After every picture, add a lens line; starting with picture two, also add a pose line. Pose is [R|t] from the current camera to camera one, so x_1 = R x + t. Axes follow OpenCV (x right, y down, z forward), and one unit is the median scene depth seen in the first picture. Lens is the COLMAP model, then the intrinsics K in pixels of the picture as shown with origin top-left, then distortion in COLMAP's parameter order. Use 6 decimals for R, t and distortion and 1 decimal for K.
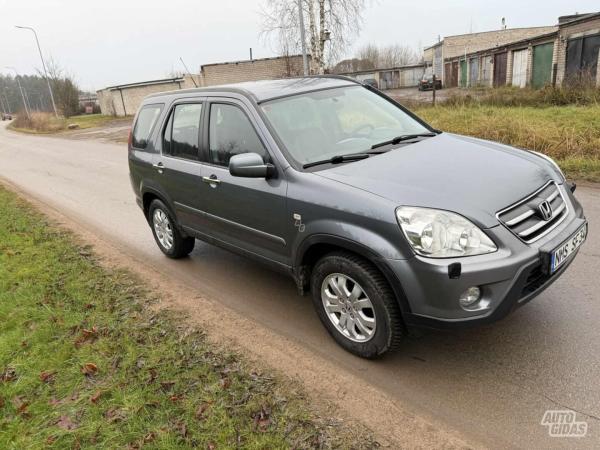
lens RADIAL K [[477.4, 0, 300.0], [0, 477.4, 225.0], [0, 0, 1]] dist [0.050633, -0.076444]
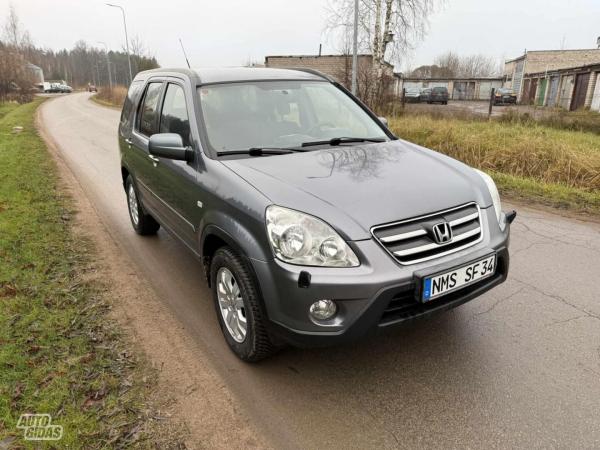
lens RADIAL K [[477.4, 0, 300.0], [0, 477.4, 225.0], [0, 0, 1]] dist [0.050633, -0.076444]
pose [[0.979951, 0.142089, -0.139666, 0.327068], [-0.141818, 0.989821, 0.011940, -0.015518], [0.139941, 0.008107, 0.990127, 0.061977]]
